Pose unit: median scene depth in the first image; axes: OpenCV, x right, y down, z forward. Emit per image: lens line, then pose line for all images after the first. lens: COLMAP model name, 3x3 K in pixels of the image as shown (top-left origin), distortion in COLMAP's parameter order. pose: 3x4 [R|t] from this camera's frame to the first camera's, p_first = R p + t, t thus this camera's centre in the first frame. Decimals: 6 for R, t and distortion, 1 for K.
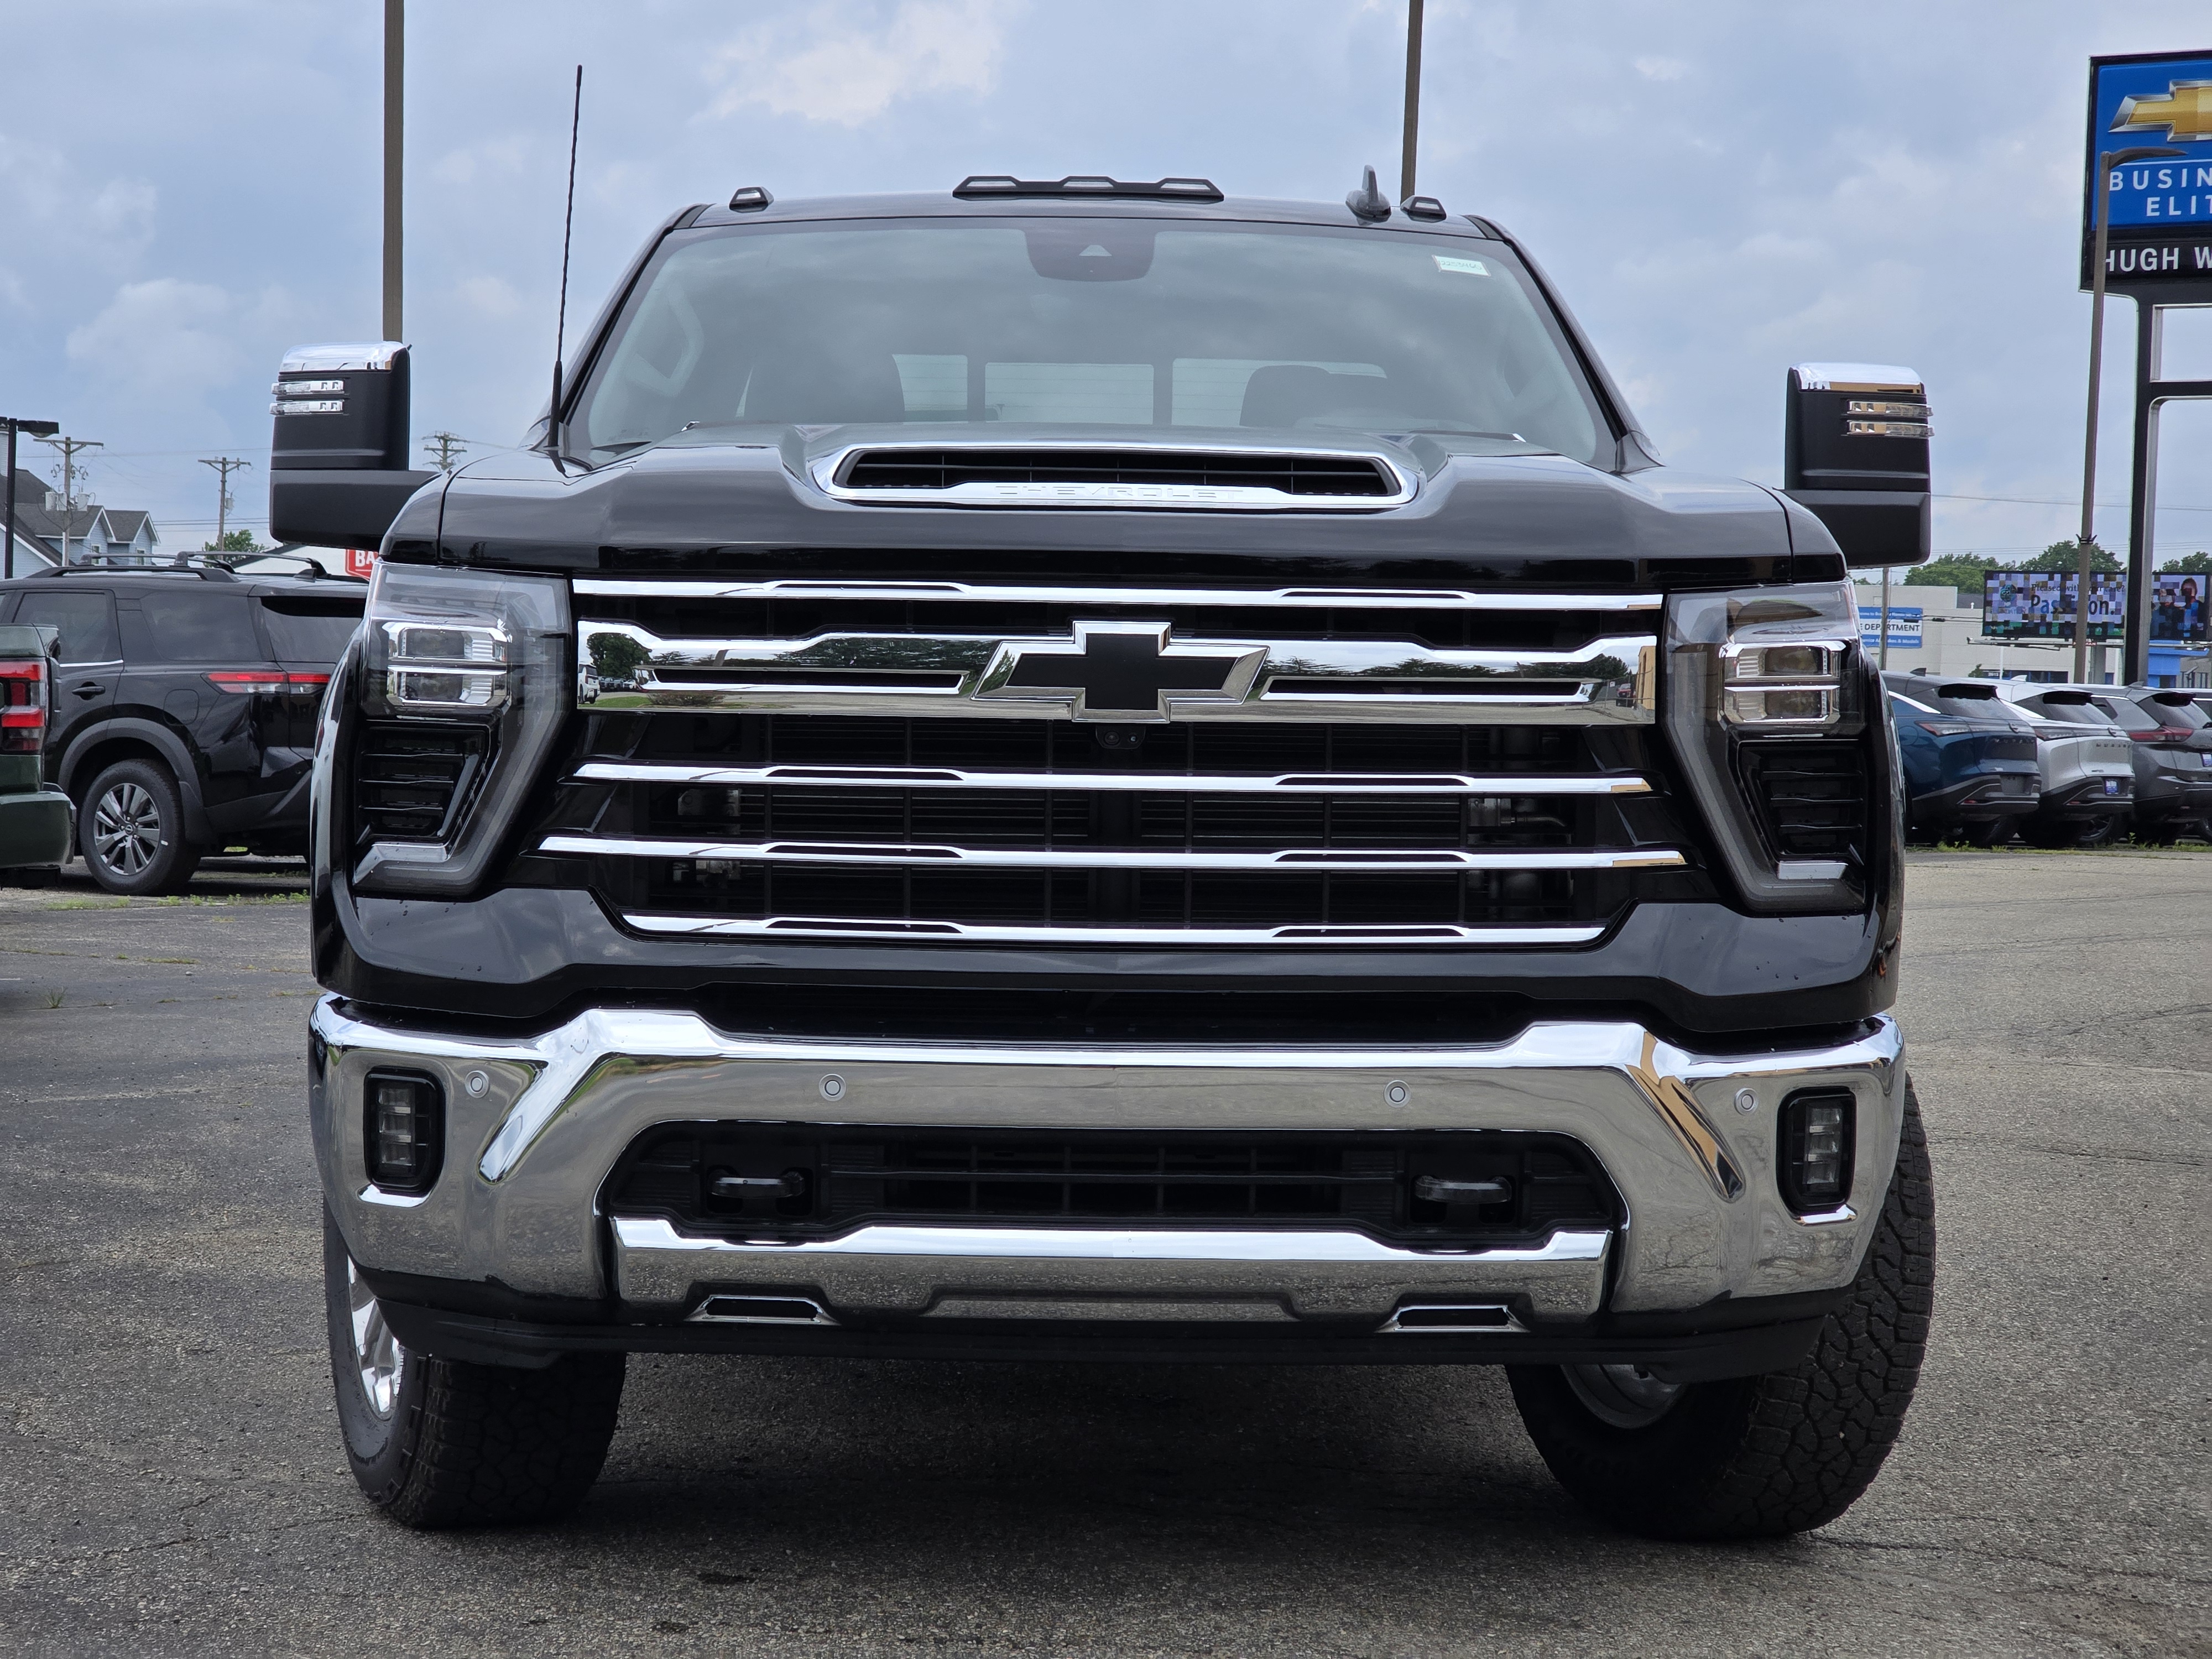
lens RADIAL K [[4331.5, 0, 1106.0], [0, 4331.5, 829.5], [0, 0, 1]] dist [-0.174011, 1.497169]
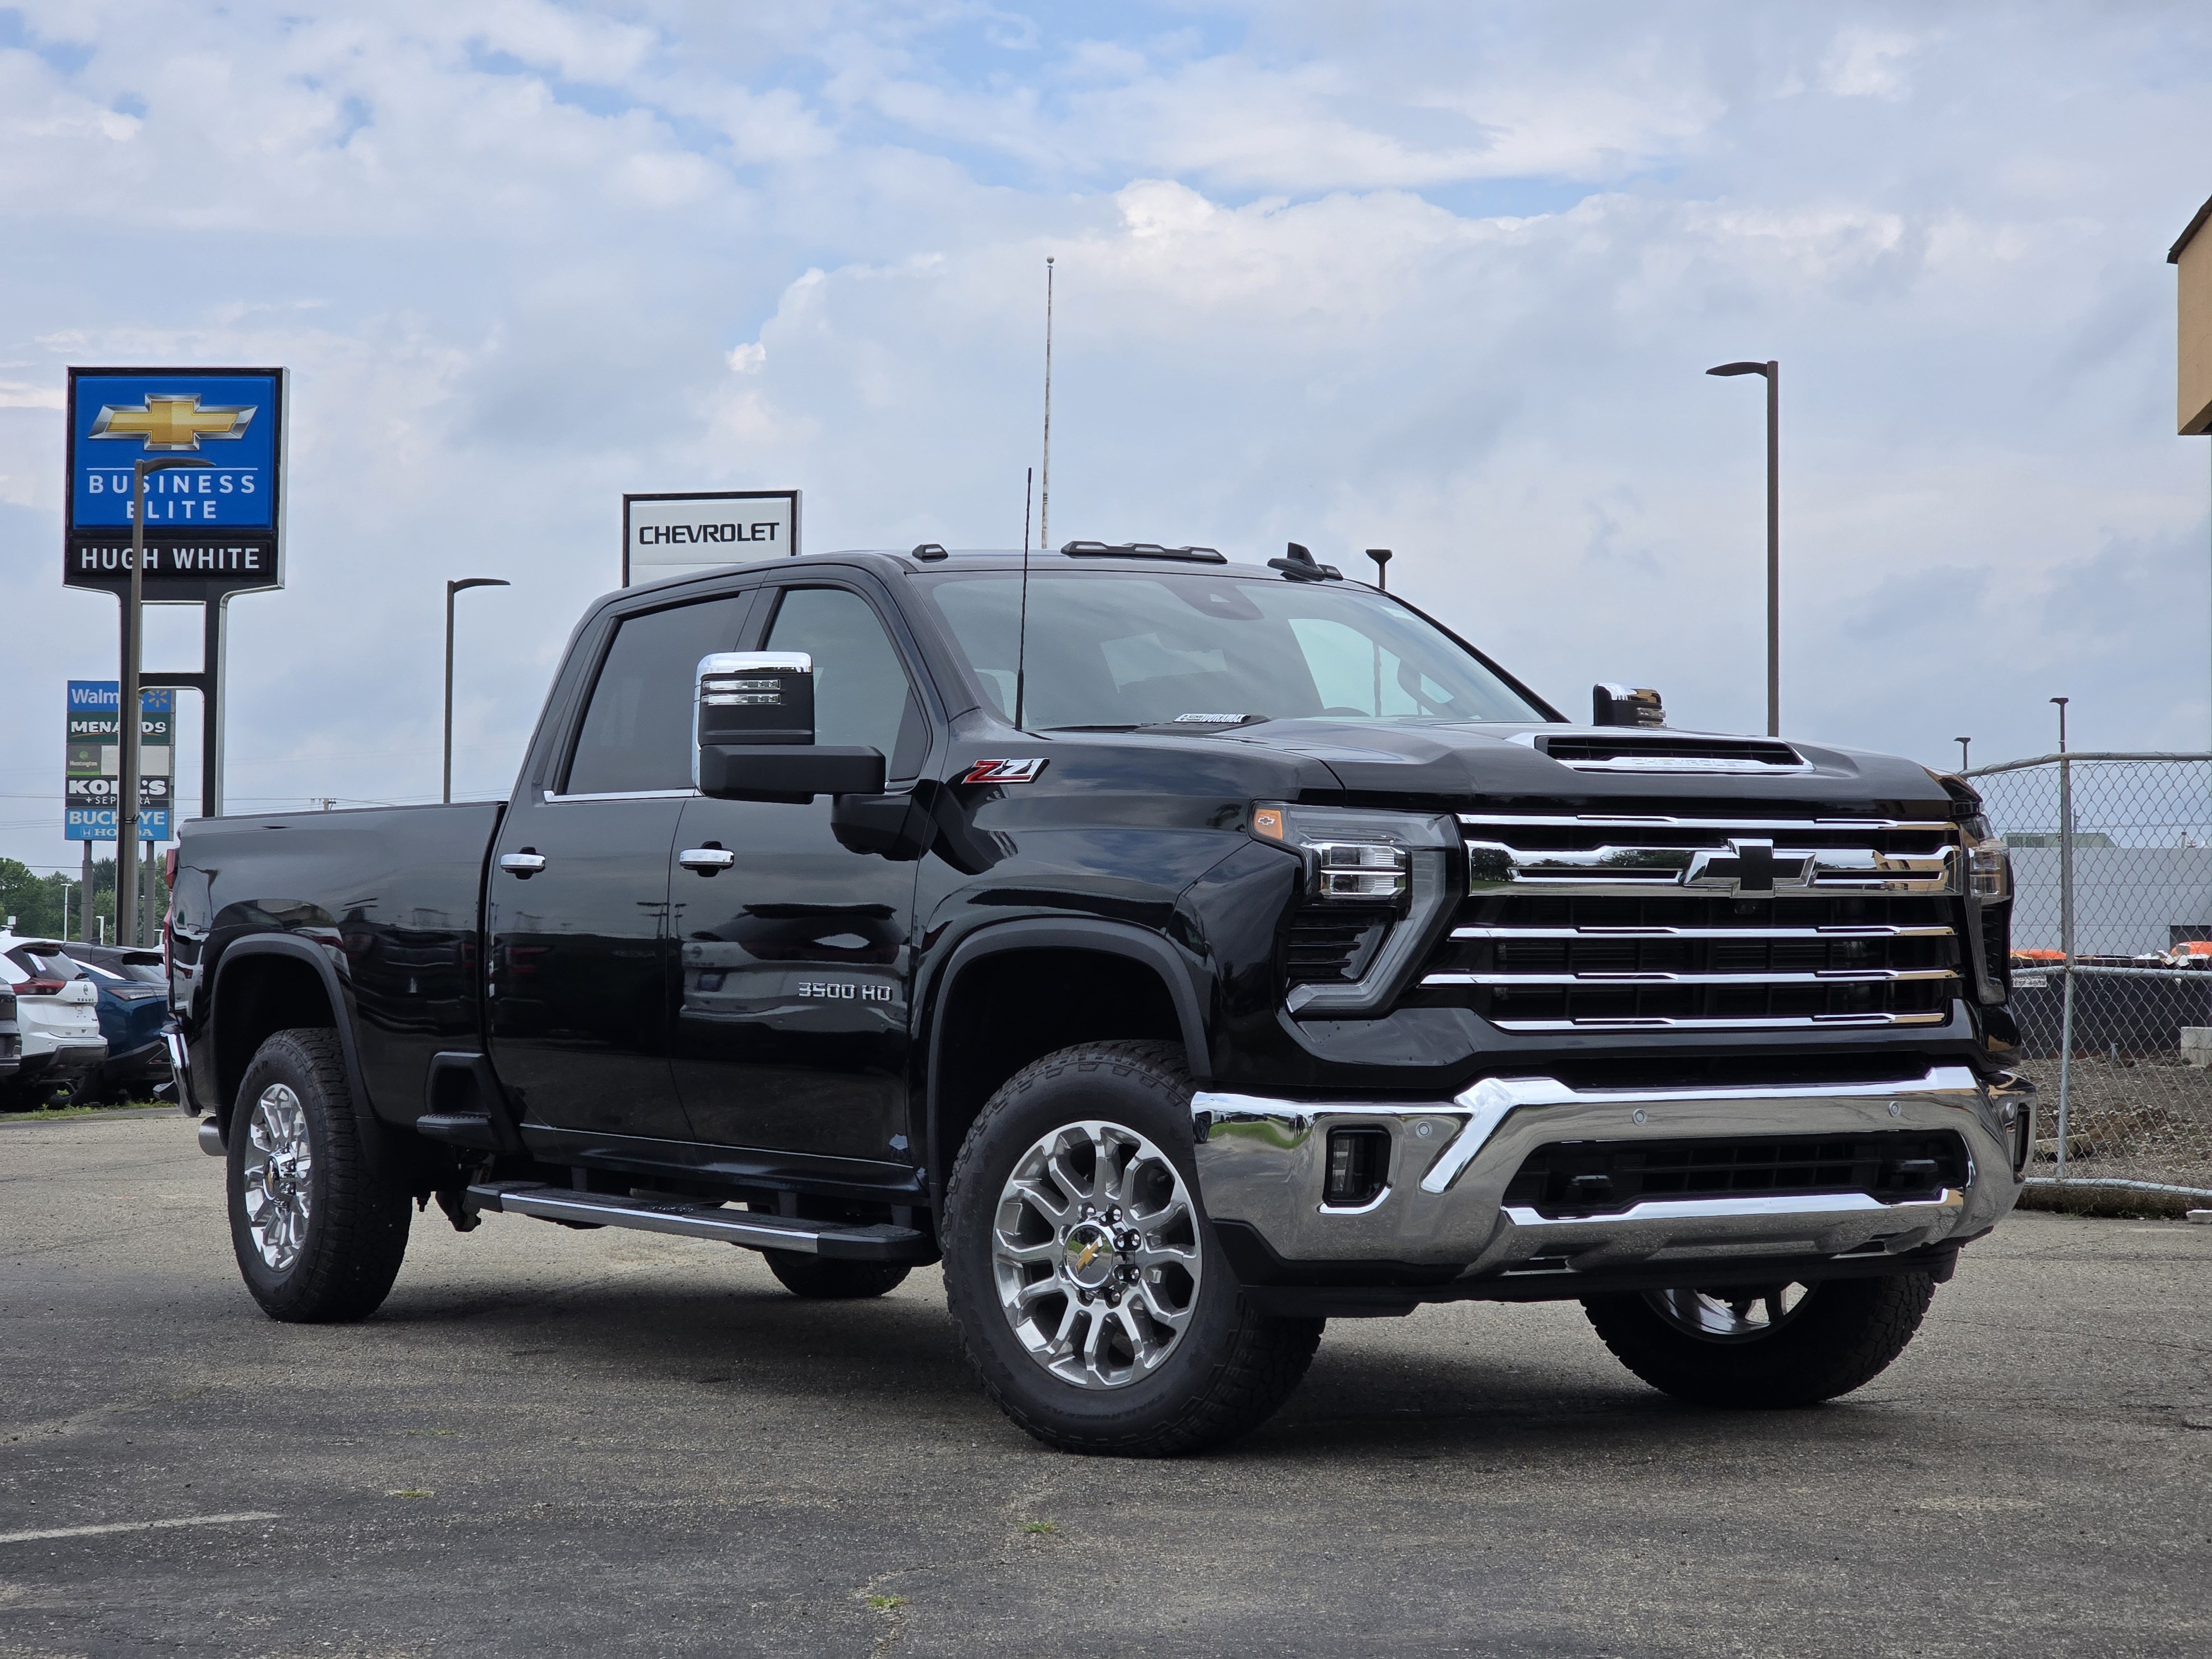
lens RADIAL K [[4331.5, 0, 1106.0], [0, 4331.5, 829.5], [0, 0, 1]] dist [-0.174011, 1.497169]
pose [[0.855772, -0.003434, 0.517342, -1.069723], [0.037683, 0.997736, -0.055711, 0.032835], [-0.515980, 0.067171, 0.853963, -0.314655]]
